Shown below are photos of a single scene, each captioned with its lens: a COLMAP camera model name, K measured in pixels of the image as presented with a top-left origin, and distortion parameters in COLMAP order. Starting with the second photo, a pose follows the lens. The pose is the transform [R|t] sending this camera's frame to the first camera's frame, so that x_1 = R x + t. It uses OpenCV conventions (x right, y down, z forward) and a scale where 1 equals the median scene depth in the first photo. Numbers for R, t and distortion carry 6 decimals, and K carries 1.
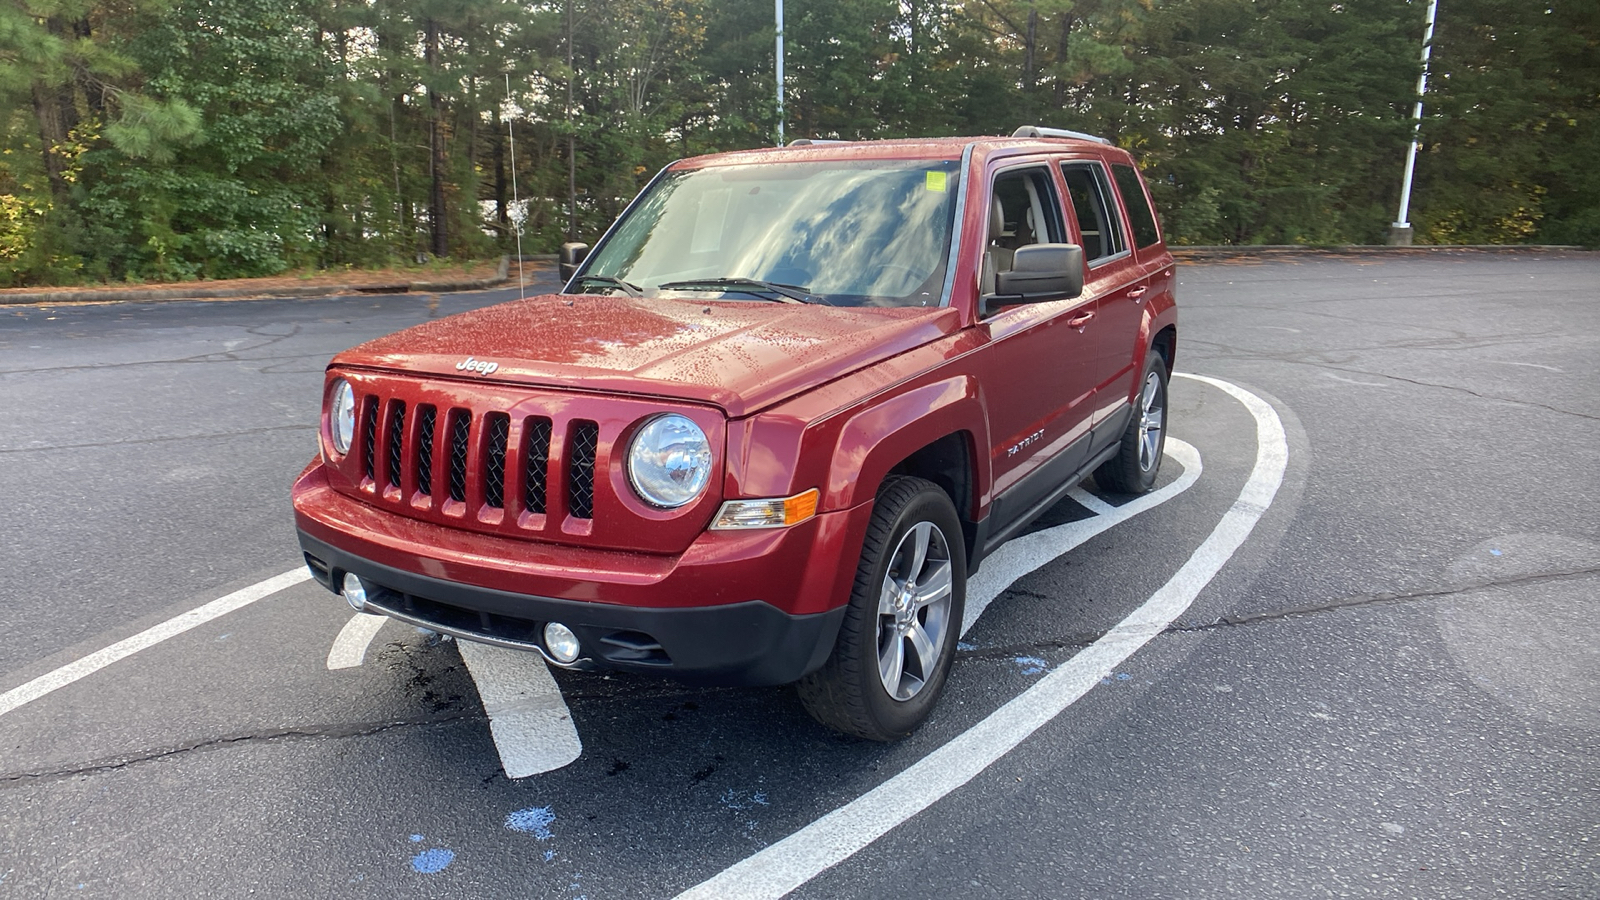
lens RADIAL K [[1086.3, 0, 790.9], [0, 1086.3, 403.4], [0, 0, 1]] dist [0.004302, -0.027058]
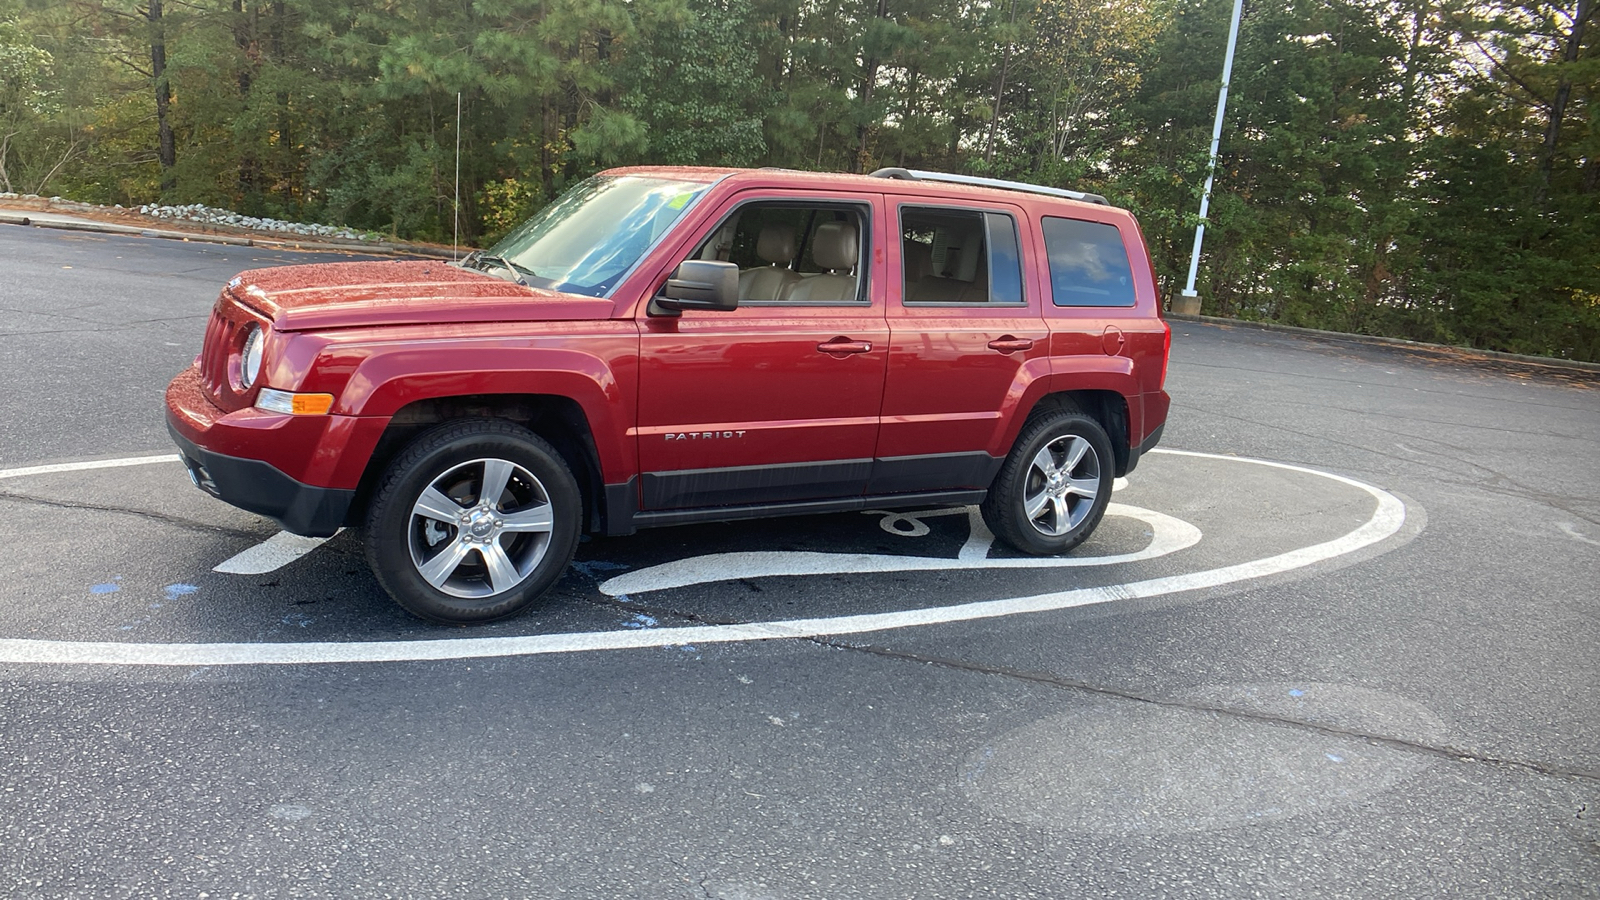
lens RADIAL K [[1119.2, 0, 792.7], [0, 1119.2, 388.5], [0, 0, 1]] dist [0.005323, -0.039140]
pose [[0.876385, 0.168542, -0.451158, 0.191082], [-0.193020, 0.981159, -0.008409, -0.004623], [0.441241, 0.094452, 0.892404, -0.000237]]
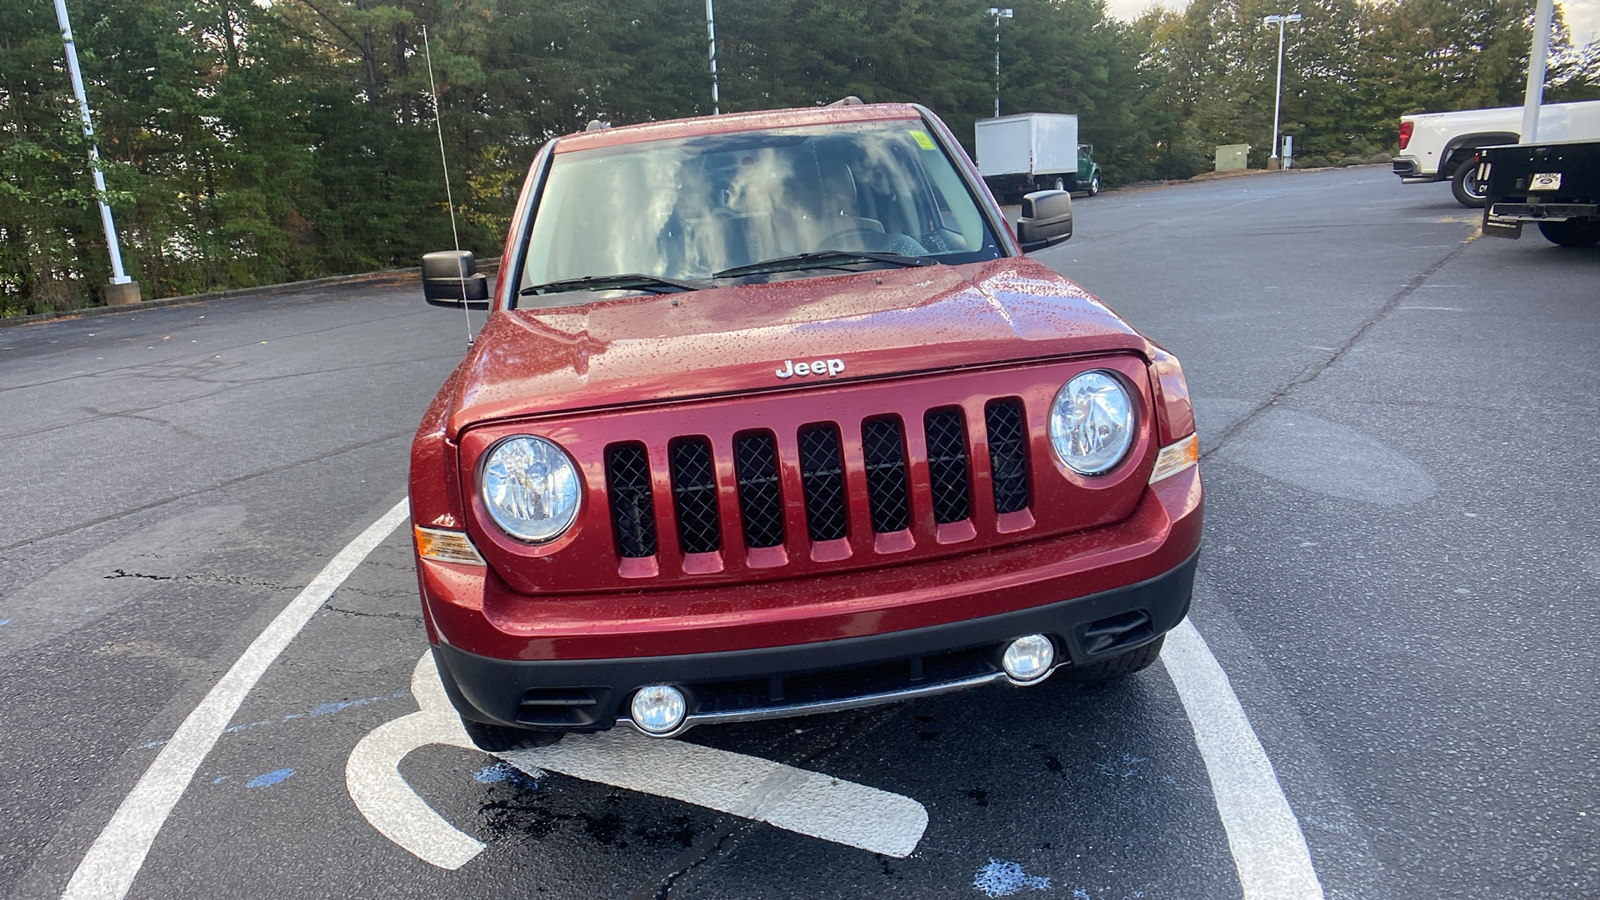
lens RADIAL K [[1074.9, 0, 734.0], [0, 1074.9, 430.1], [0, 0, 1]] dist [-0.012338, -0.001004]
pose [[0.787961, -0.192596, 0.584829, -0.191205], [0.191001, 0.979422, 0.065201, -0.012441], [-0.585352, 0.060327, 0.808532, 0.098340]]
